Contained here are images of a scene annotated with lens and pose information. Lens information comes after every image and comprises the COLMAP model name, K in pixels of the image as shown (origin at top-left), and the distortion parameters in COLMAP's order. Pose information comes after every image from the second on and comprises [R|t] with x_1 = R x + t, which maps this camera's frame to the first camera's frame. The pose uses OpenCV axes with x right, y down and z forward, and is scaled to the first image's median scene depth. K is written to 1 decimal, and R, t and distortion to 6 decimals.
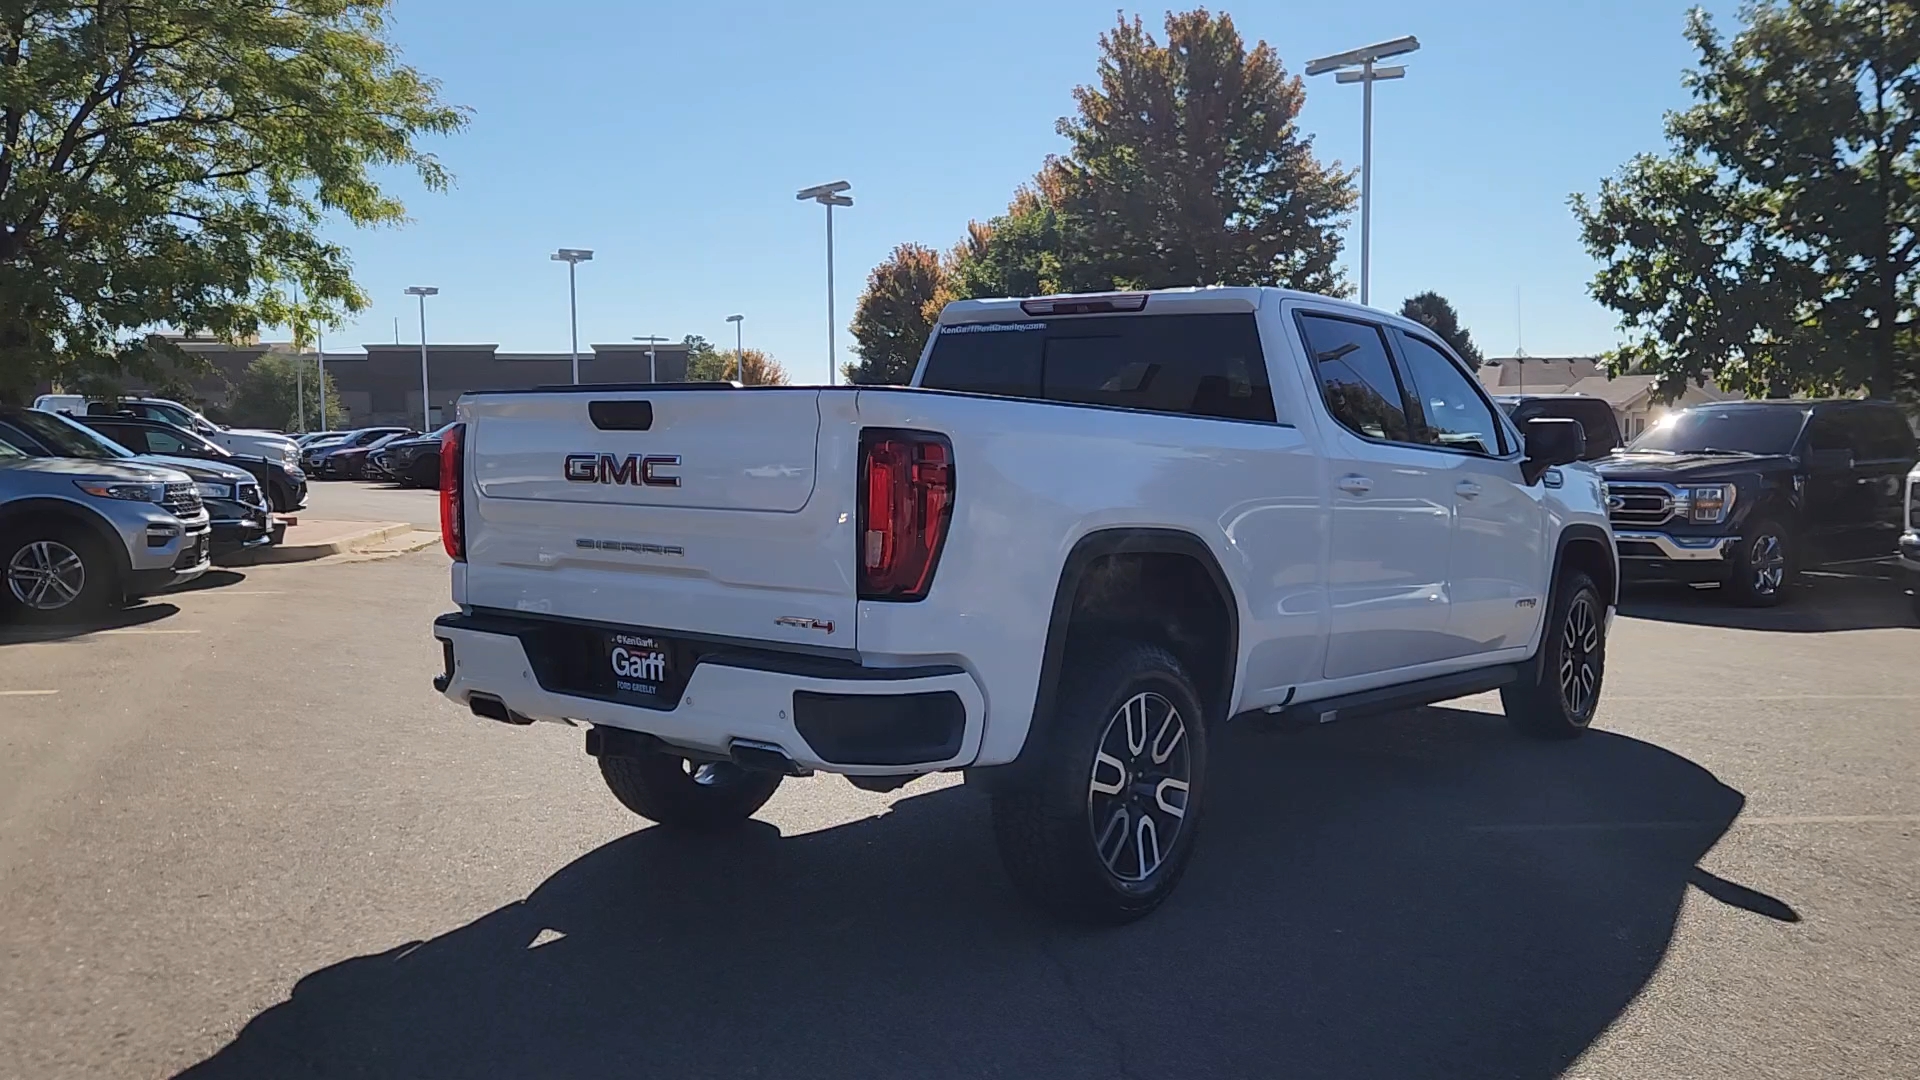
lens RADIAL K [[1621.3, 0, 953.4], [0, 1621.3, 551.4], [0, 0, 1]] dist [0.031963, -0.003544]
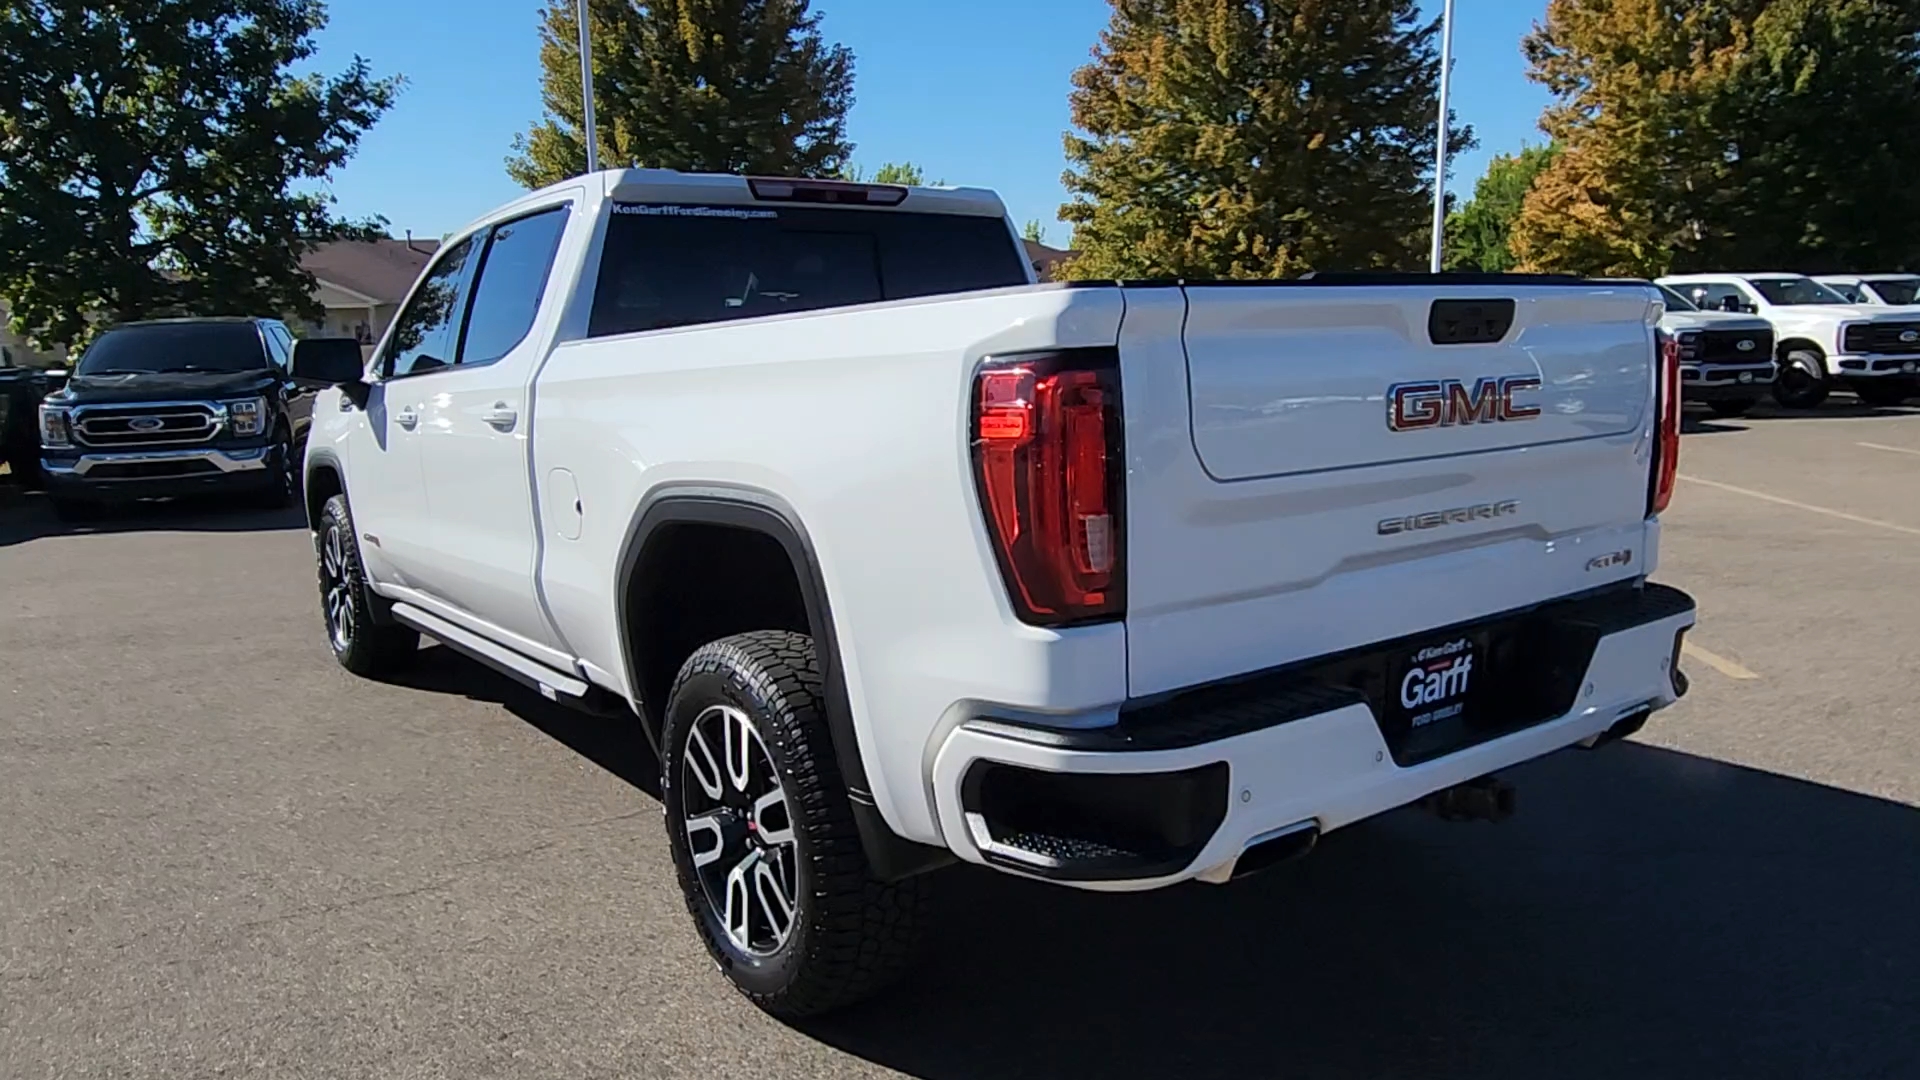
lens RADIAL K [[1325.0, 0, 949.4], [0, 1325.0, 547.0], [0, 0, 1]] dist [0.001094, 0.008481]
pose [[0.277199, -0.167412, 0.946115, -0.202508], [0.096090, 0.984597, 0.146068, -0.023583], [-0.955996, 0.050423, 0.289016, 0.267506]]
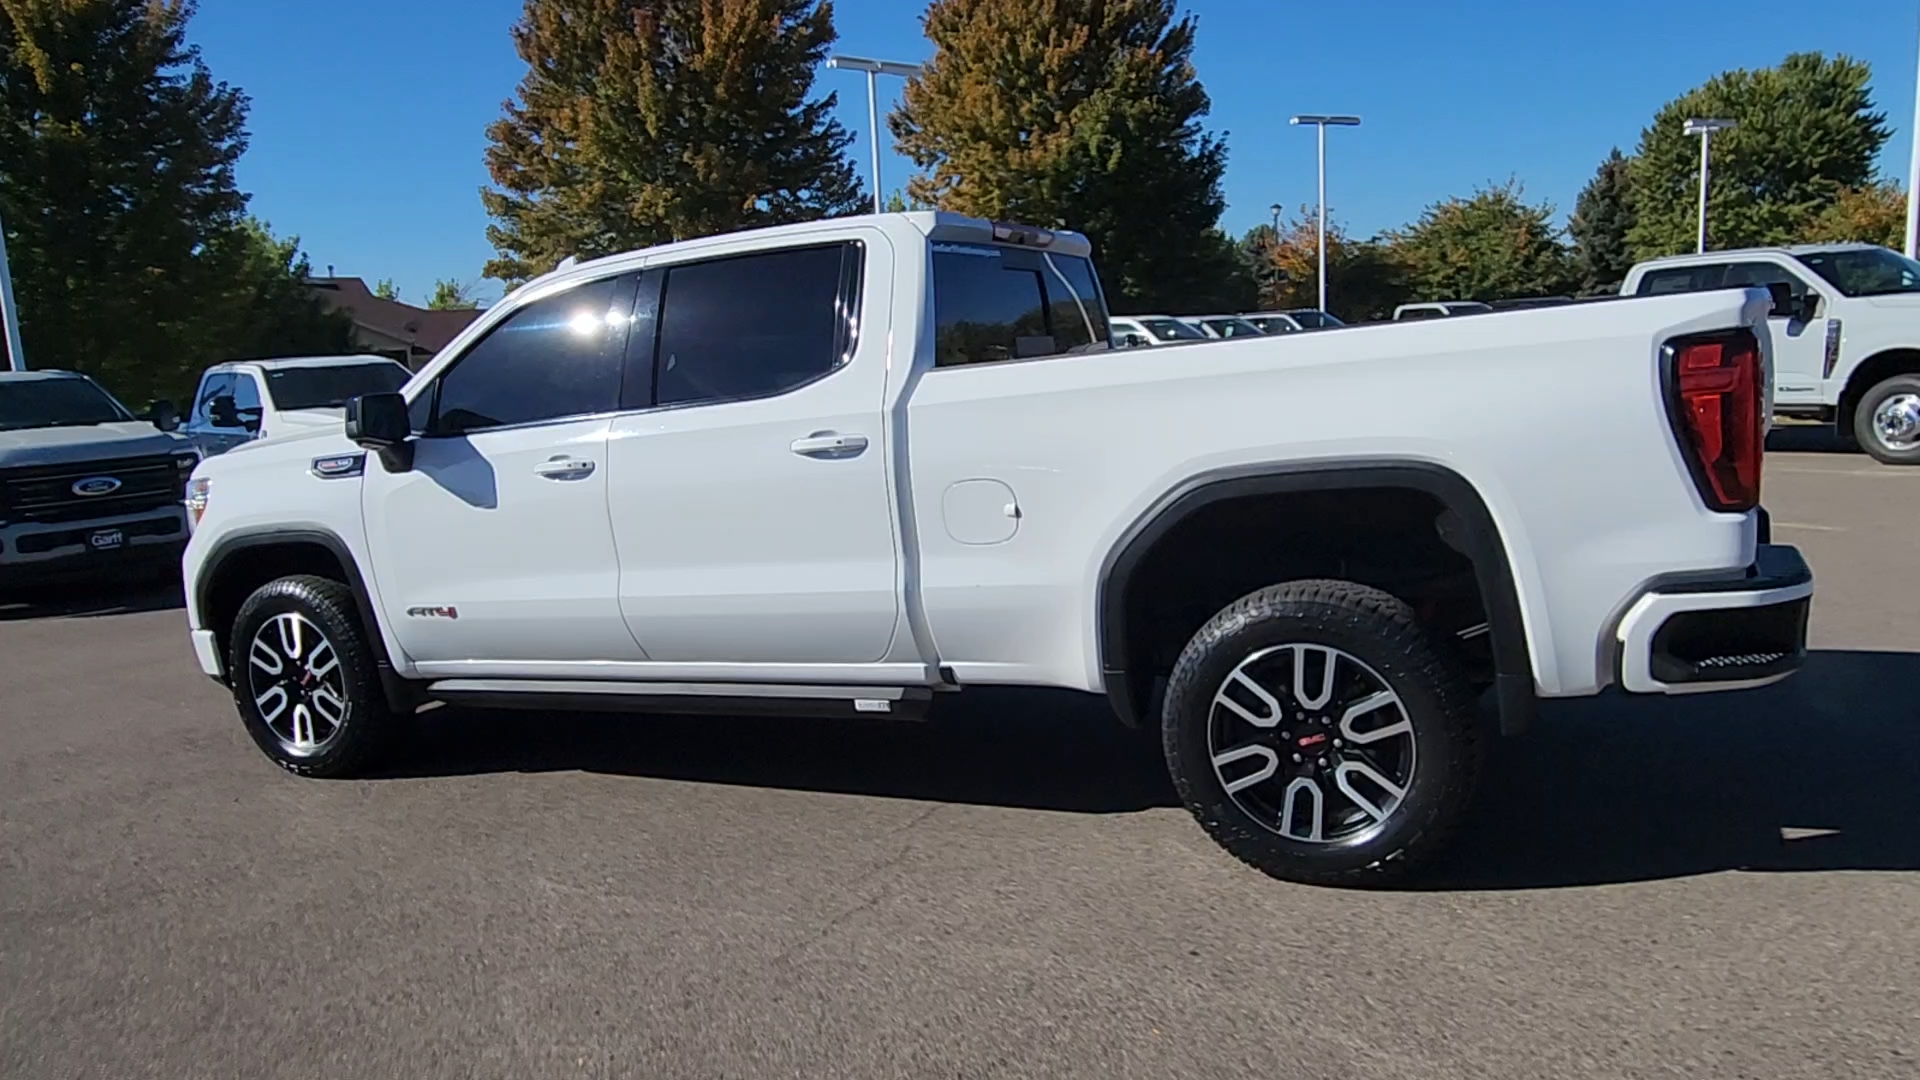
lens RADIAL K [[1325.0, 0, 949.4], [0, 1325.0, 547.0], [0, 0, 1]] dist [0.001094, 0.008481]
pose [[-0.208391, -0.130732, 0.969269, -0.241067], [0.135069, 0.977684, 0.160907, -0.037007], [-0.968674, 0.164450, -0.186082, 0.430203]]
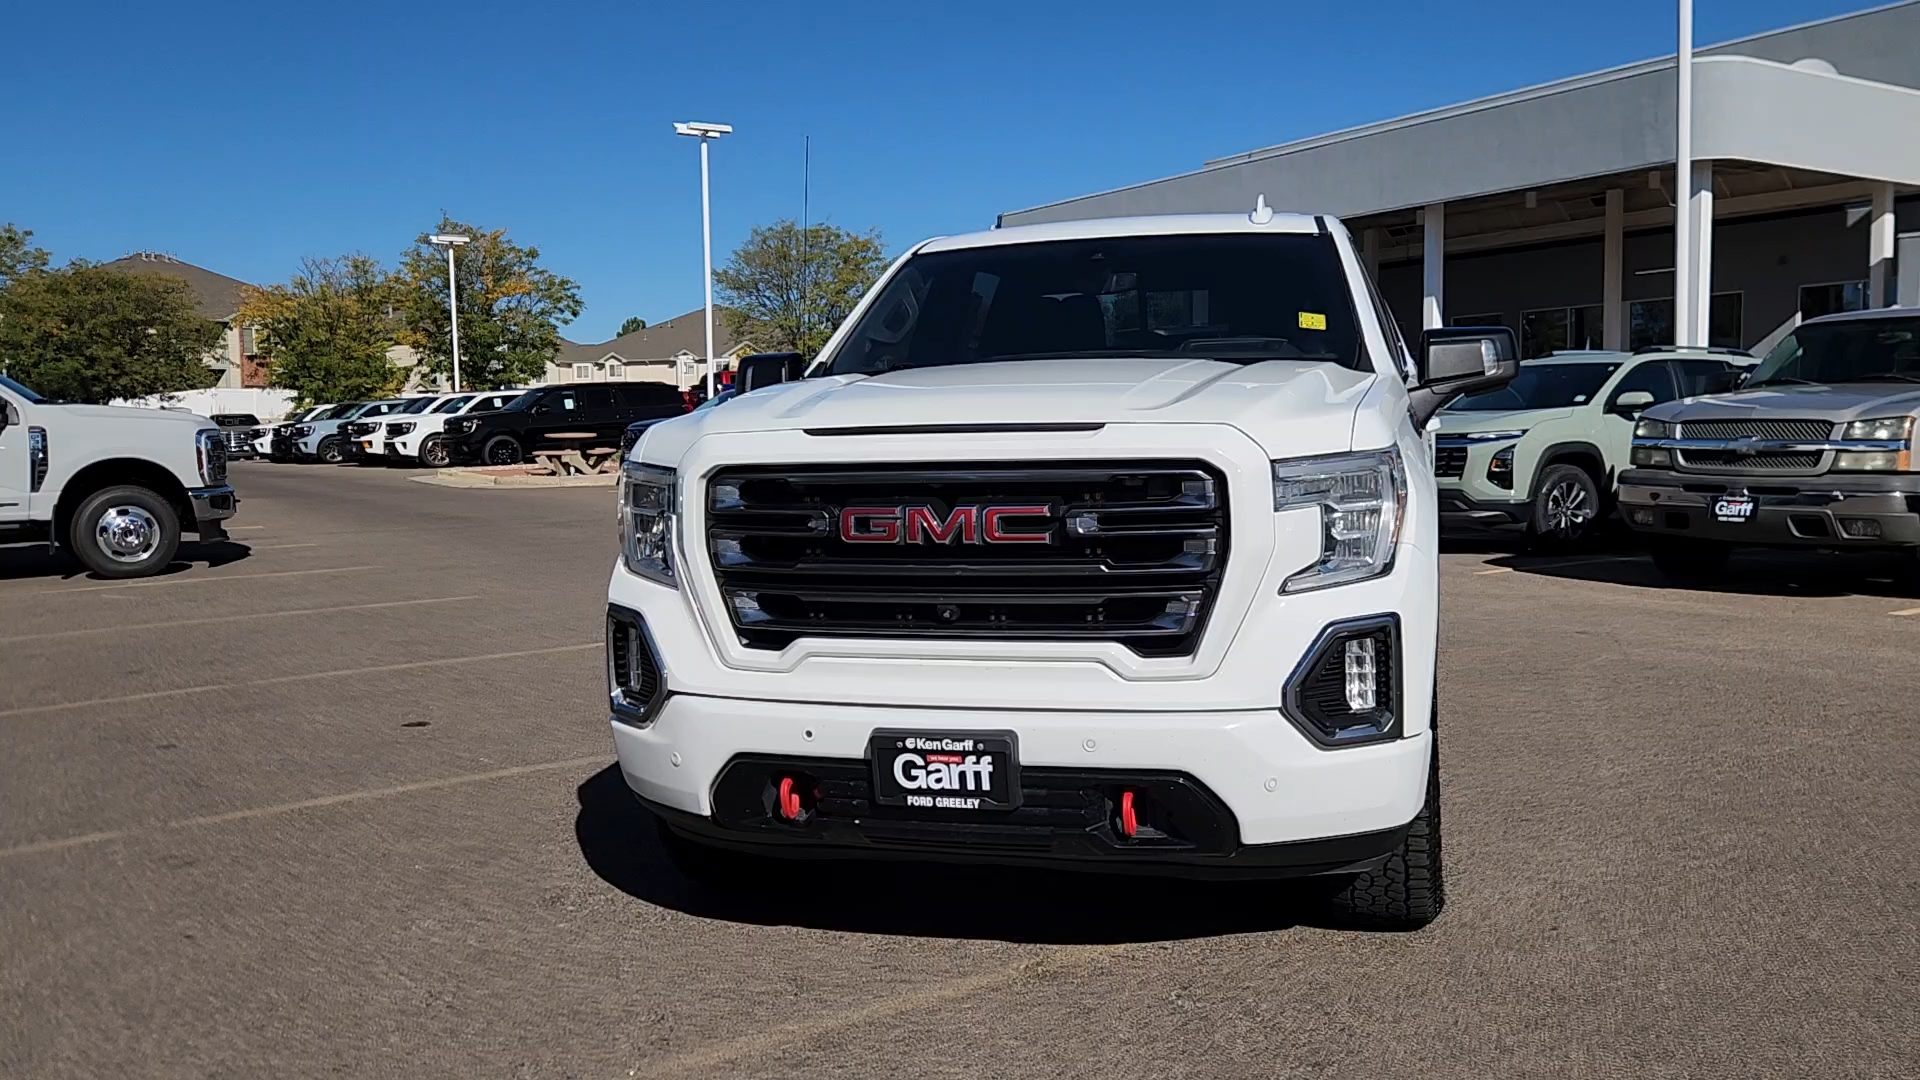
lens RADIAL K [[1626.2, 0, 950.3], [0, 1626.2, 550.0], [0, 0, 1]] dist [0.029777, -0.015732]
pose [[-0.927873, 0.045598, -0.370097, 0.237181], [-0.011489, 0.988529, 0.150596, -0.043350], [0.372718, 0.143986, -0.916706, 0.714443]]
